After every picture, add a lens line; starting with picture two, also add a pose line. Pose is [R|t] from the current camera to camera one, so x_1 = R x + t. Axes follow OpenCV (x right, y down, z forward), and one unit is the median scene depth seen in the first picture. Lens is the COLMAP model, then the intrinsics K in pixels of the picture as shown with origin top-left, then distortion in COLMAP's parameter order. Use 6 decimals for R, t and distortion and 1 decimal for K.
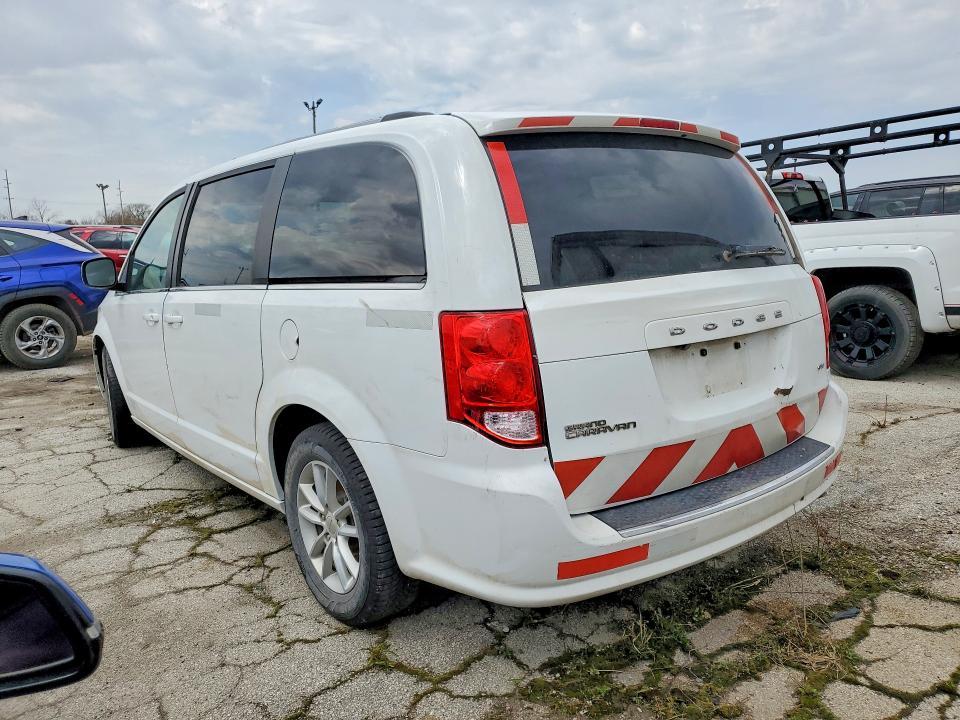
lens RADIAL K [[783.8, 0, 478.5], [0, 783.8, 359.3], [0, 0, 1]] dist [0.030950, -0.021549]
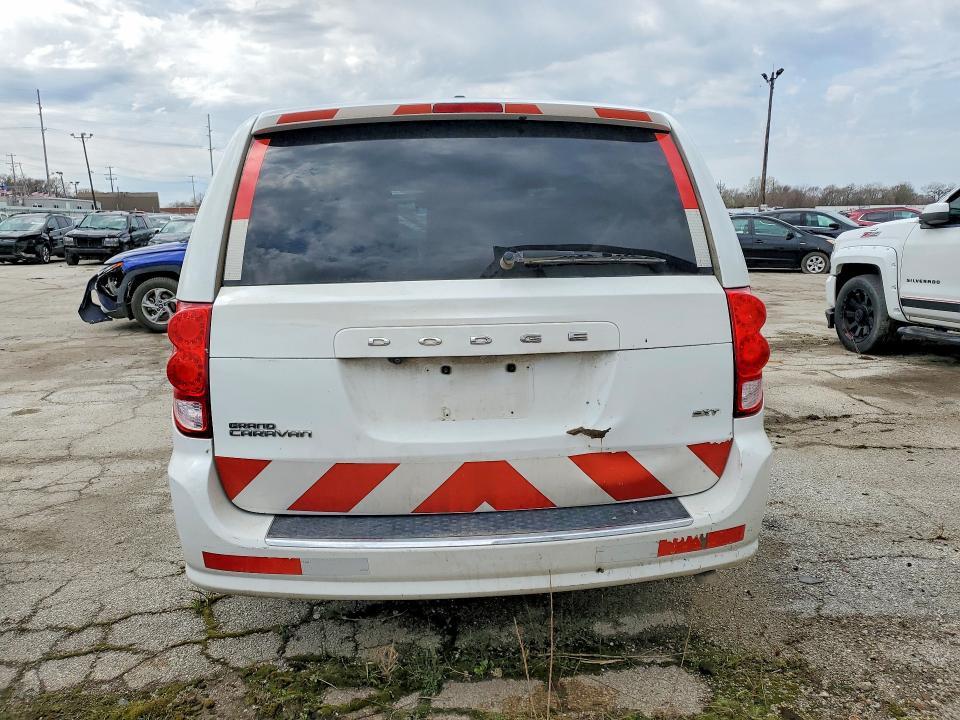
lens RADIAL K [[783.8, 0, 479.8], [0, 783.8, 357.9], [0, 0, 1]] dist [0.030950, -0.021549]
pose [[0.811028, 0.117683, -0.573048, 0.813115], [-0.101465, 0.993008, 0.060325, -0.078957], [0.576140, 0.009219, 0.817299, 0.305031]]
